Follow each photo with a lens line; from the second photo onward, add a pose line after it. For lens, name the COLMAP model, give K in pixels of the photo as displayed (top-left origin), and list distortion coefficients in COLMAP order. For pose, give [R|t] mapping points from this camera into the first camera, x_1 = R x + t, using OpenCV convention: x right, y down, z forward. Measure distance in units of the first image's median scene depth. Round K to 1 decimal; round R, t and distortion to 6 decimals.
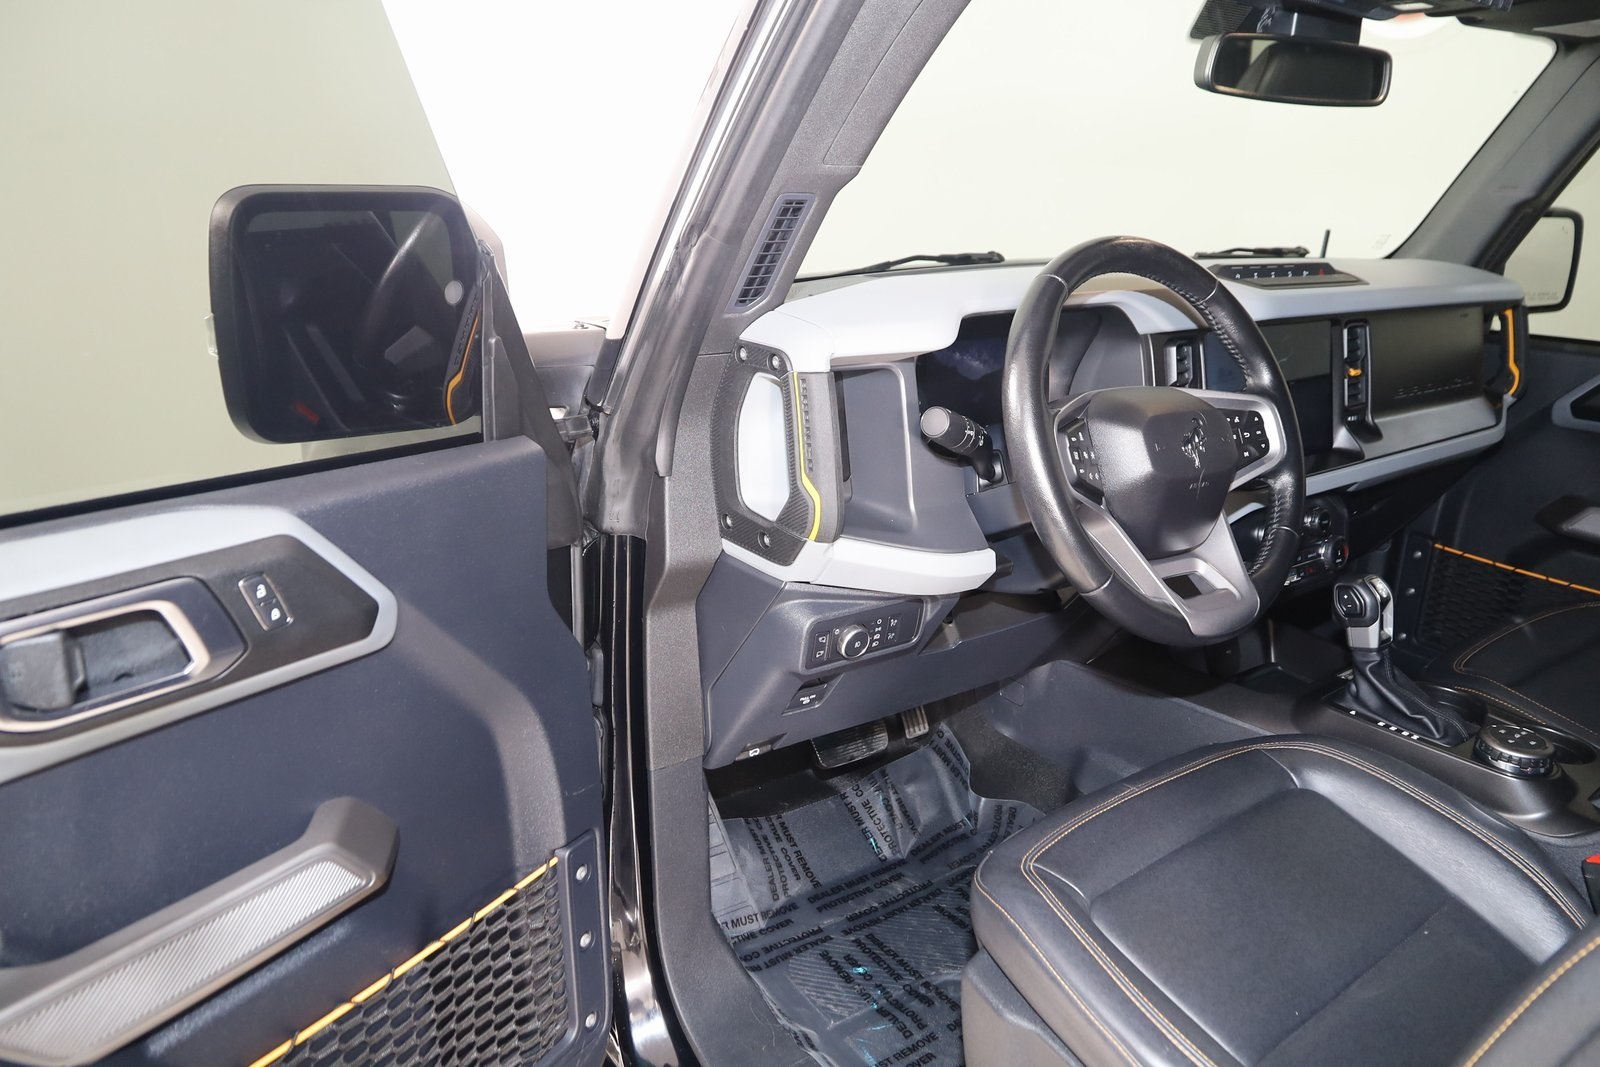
lens RADIAL K [[1132.3, 0, 798.2], [0, 1132.3, 524.3], [0, 0, 1]] dist [-0.111029, 0.084553]
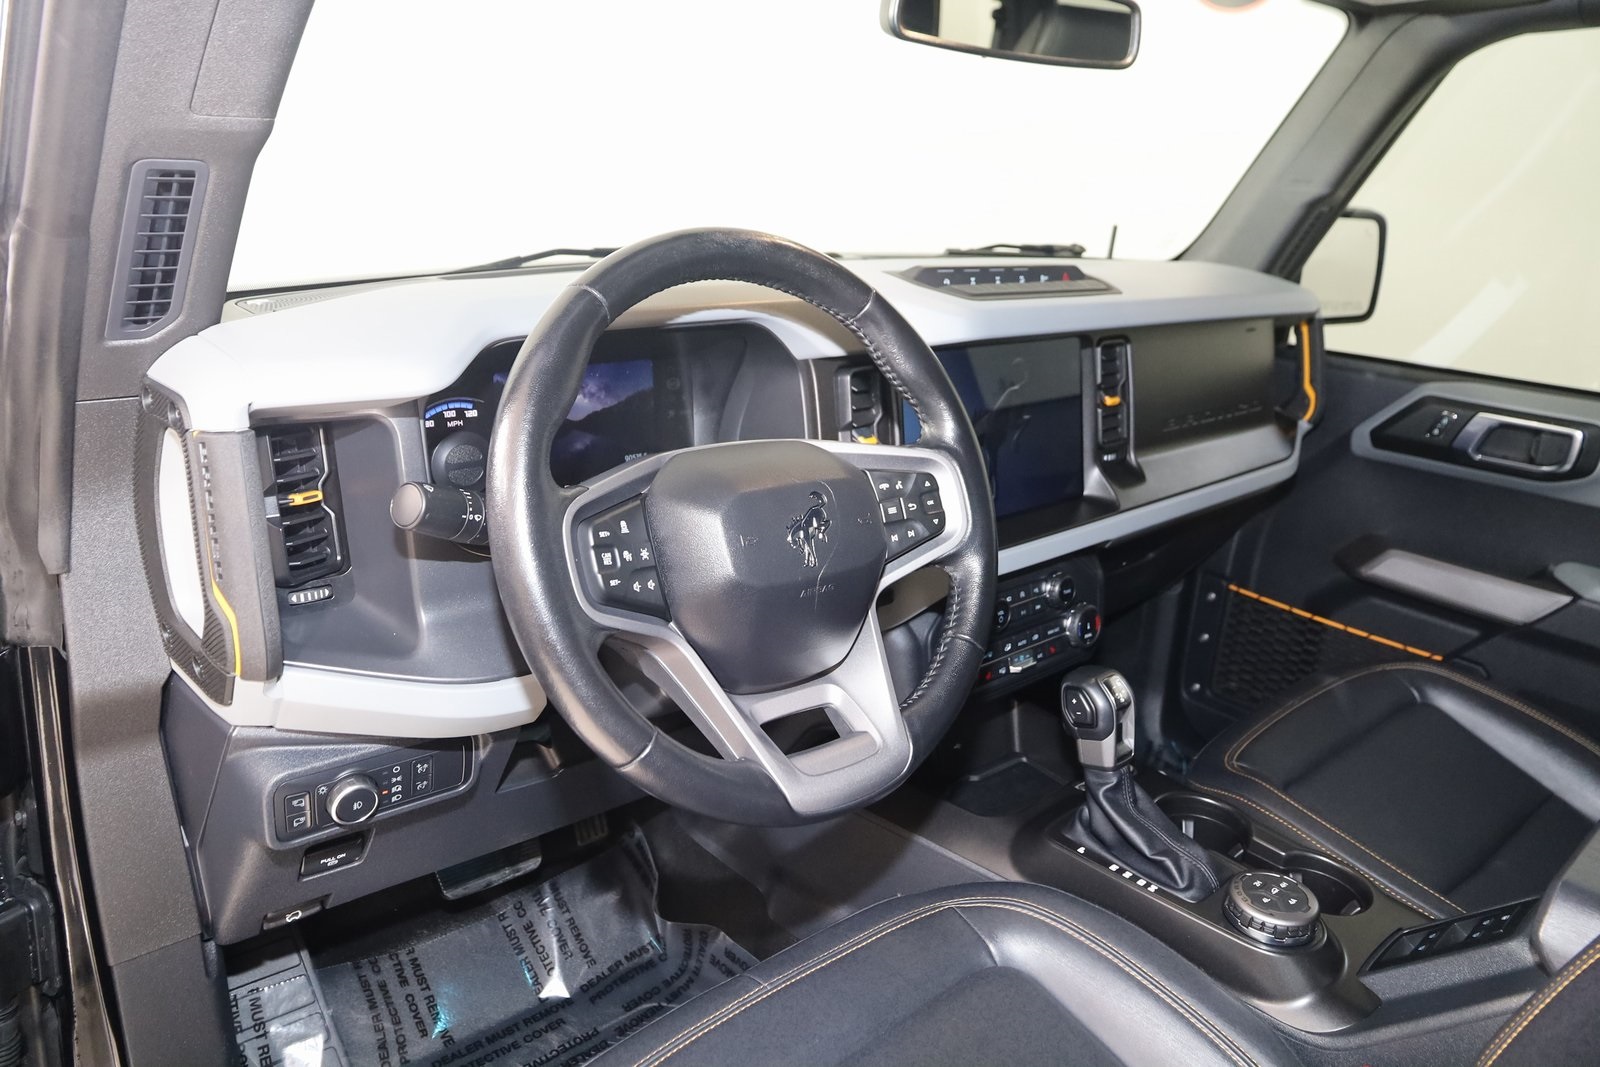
lens RADIAL K [[1110.5, 0, 806.1], [0, 1110.5, 515.7], [0, 0, 1]] dist [-0.126797, 0.104948]
pose [[0.994110, -0.001431, 0.108368, 0.226456], [0.000396, 0.999954, 0.009572, -0.071545], [-0.108377, -0.009473, 0.994065, 0.260202]]
